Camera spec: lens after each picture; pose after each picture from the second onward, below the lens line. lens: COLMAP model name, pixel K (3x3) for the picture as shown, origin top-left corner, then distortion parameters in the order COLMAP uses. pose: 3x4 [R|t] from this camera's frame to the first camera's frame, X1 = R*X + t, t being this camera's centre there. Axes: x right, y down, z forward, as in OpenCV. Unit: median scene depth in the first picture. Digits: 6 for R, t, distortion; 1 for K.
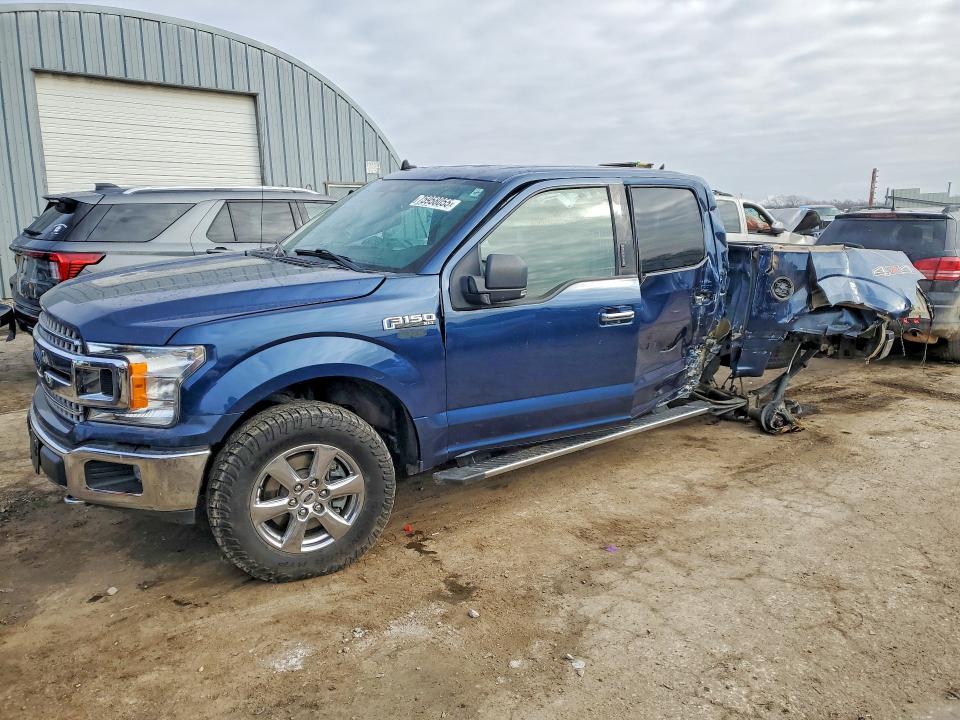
lens RADIAL K [[662.8, 0, 480.0], [0, 662.8, 360.0], [0, 0, 1]] dist [0.009578, 0.005884]
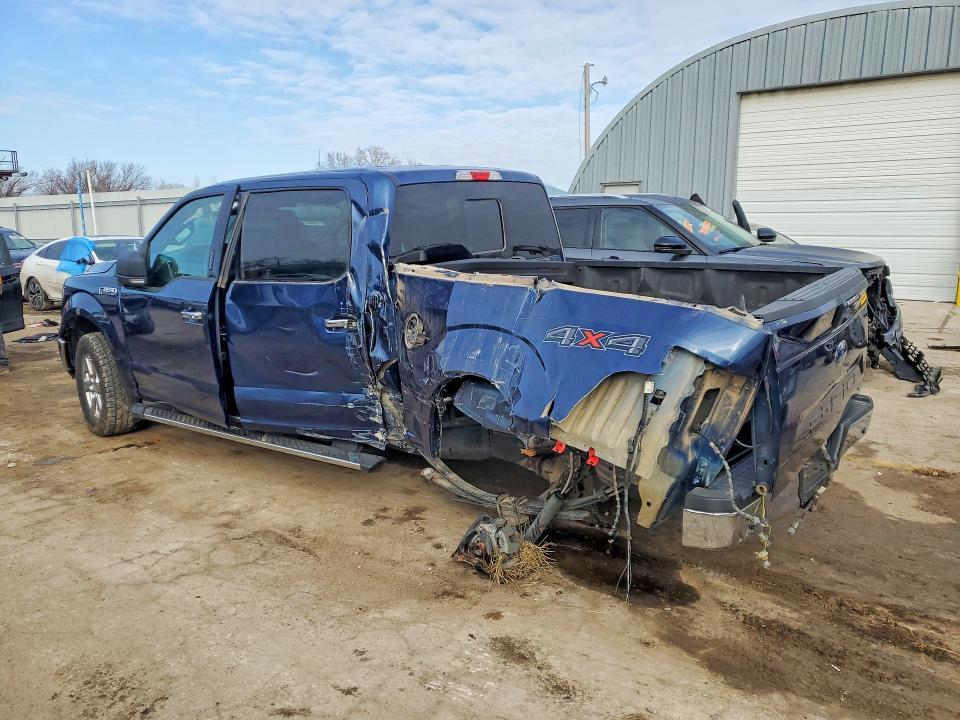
lens RADIAL K [[662.8, 0, 480.0], [0, 662.8, 360.0], [0, 0, 1]] dist [0.009578, 0.005884]
pose [[0.352719, 0.183681, -0.917524, 1.196023], [-0.188549, 0.974384, 0.122581, -0.187823], [0.916536, 0.129761, 0.378316, 0.898790]]
